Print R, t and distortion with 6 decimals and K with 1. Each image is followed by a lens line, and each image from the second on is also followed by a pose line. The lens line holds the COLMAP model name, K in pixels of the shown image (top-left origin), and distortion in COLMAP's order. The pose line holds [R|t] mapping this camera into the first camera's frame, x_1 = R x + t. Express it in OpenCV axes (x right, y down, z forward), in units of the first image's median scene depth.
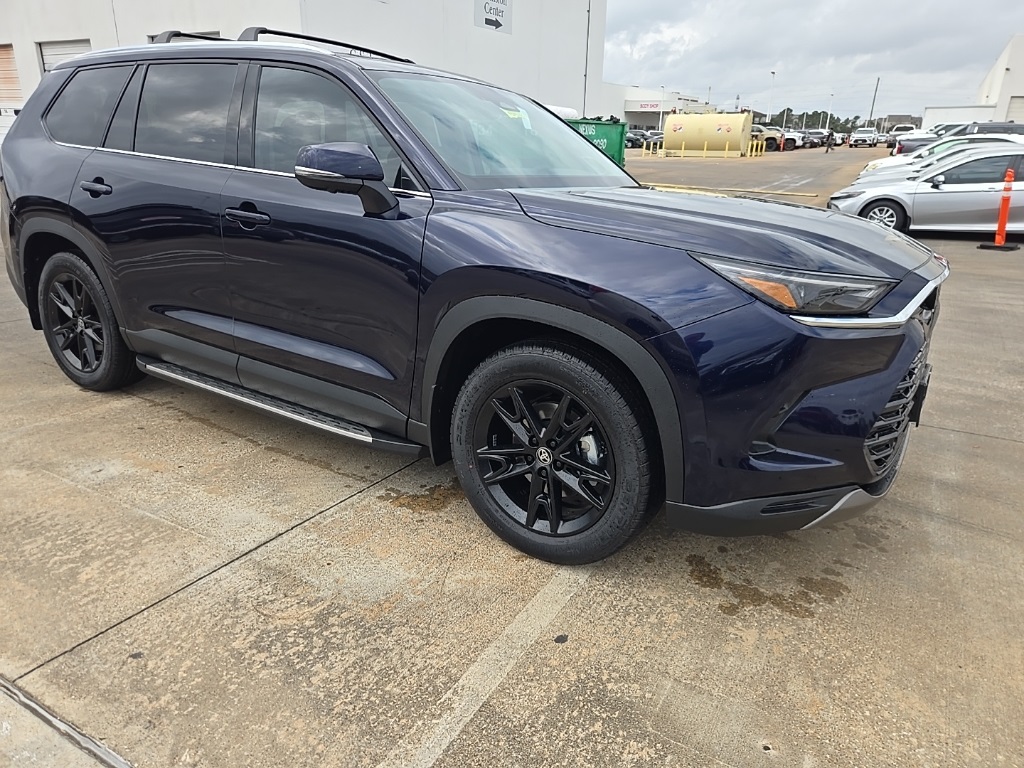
lens RADIAL K [[703.1, 0, 516.3], [0, 703.1, 379.9], [0, 0, 1]] dist [0.029527, -0.015856]
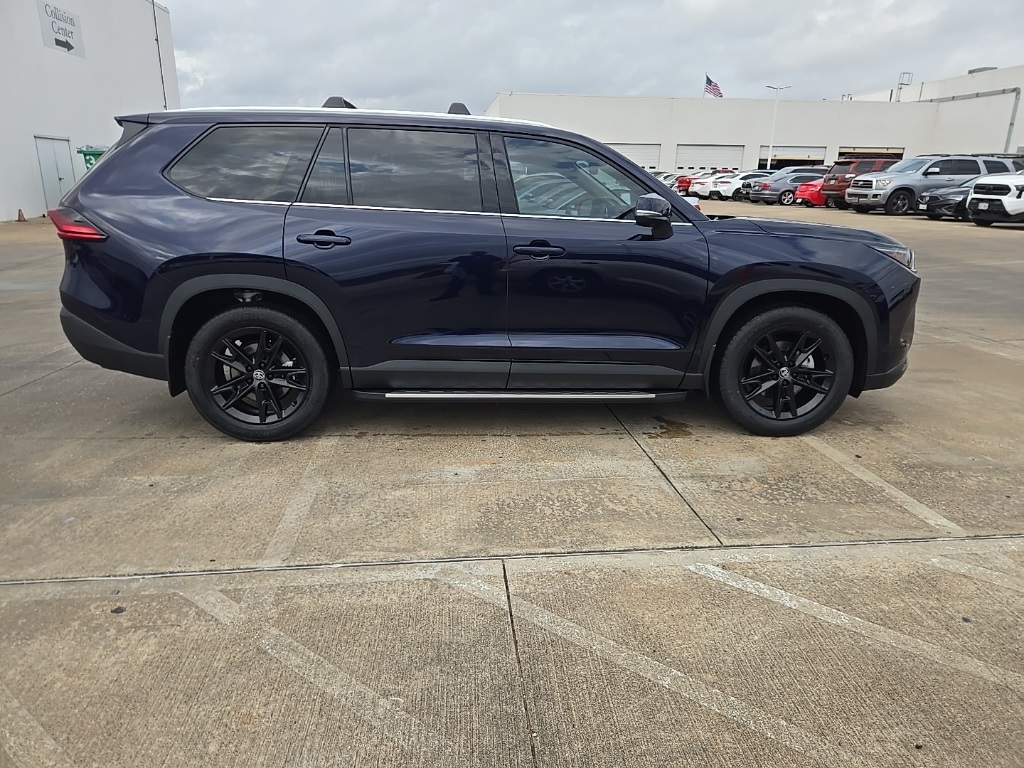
lens RADIAL K [[703.1, 0, 506.6], [0, 703.1, 384.8], [0, 0, 1]] dist [0.029527, -0.015856]
pose [[0.804376, -0.178665, 0.566620, -1.401172], [0.197292, 0.979918, 0.028908, -0.043033], [-0.560406, 0.088537, 0.823472, -0.023402]]
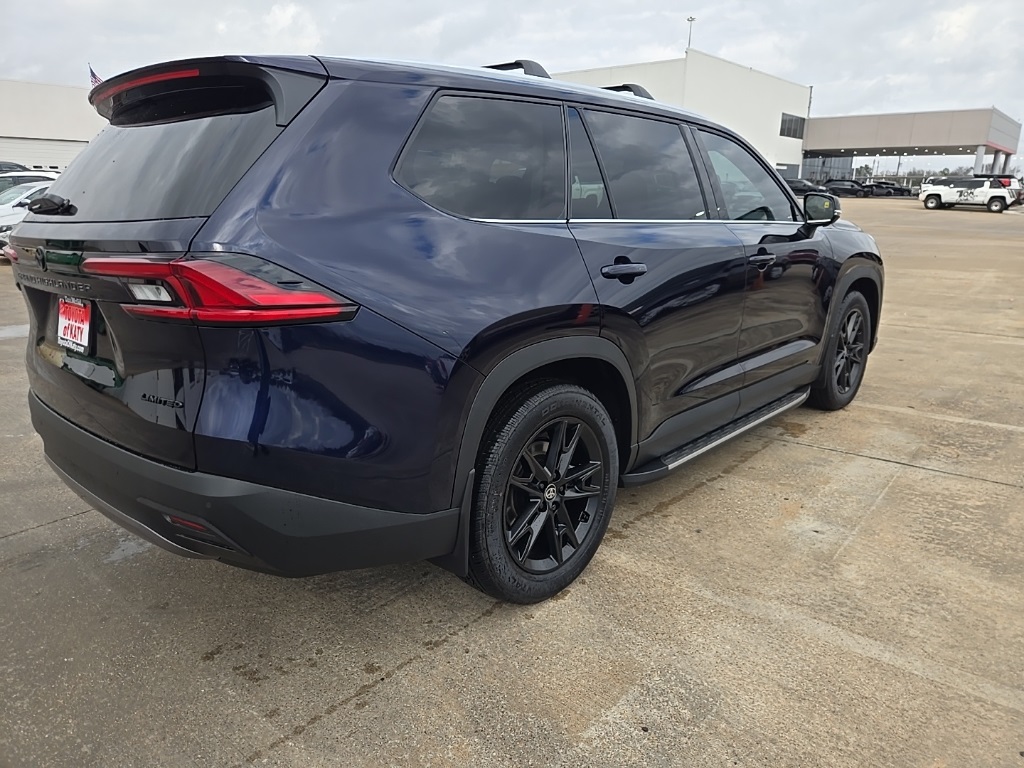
lens RADIAL K [[703.1, 0, 509.3], [0, 703.1, 385.0], [0, 0, 1]] dist [0.029527, -0.015856]
pose [[0.168572, -0.288639, 0.942481, -1.844556], [0.326381, 0.918571, 0.222940, -0.501575], [-0.930085, 0.270027, 0.249052, 1.328123]]
